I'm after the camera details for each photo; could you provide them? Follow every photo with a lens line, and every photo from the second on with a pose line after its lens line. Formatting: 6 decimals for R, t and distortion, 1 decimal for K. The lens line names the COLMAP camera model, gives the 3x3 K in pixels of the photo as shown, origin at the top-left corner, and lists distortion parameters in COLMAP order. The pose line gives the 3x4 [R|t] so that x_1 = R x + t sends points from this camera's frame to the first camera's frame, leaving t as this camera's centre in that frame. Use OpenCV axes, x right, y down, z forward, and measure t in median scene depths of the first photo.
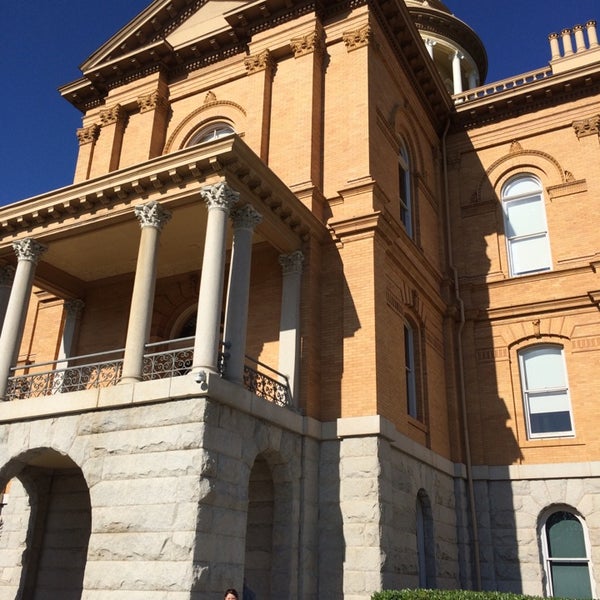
lens RADIAL K [[680.5, 0, 300.0], [0, 680.5, 300.0], [0, 0, 1]] dist [0.098257, -0.033099]
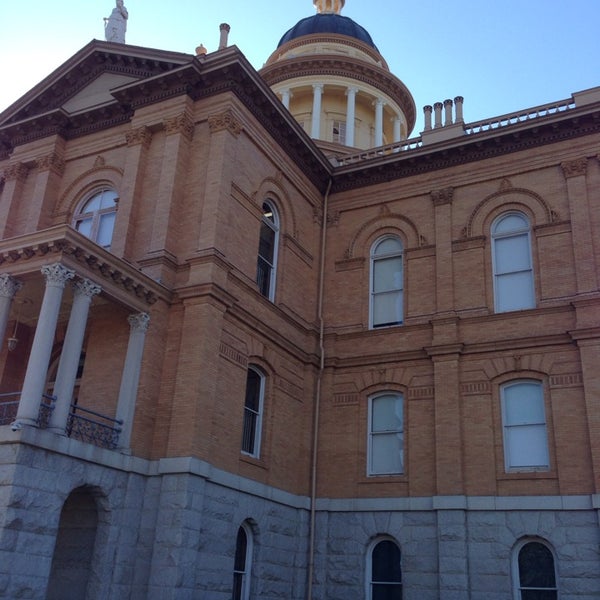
lens RADIAL K [[738.1, 0, 298.8], [0, 738.1, 307.9], [0, 0, 1]] dist [0.128185, -0.061578]
pose [[0.999460, 0.029676, -0.014140, 0.231329], [-0.029639, 0.999557, 0.002819, -0.074805], [0.014217, -0.002398, 0.999896, -0.222828]]
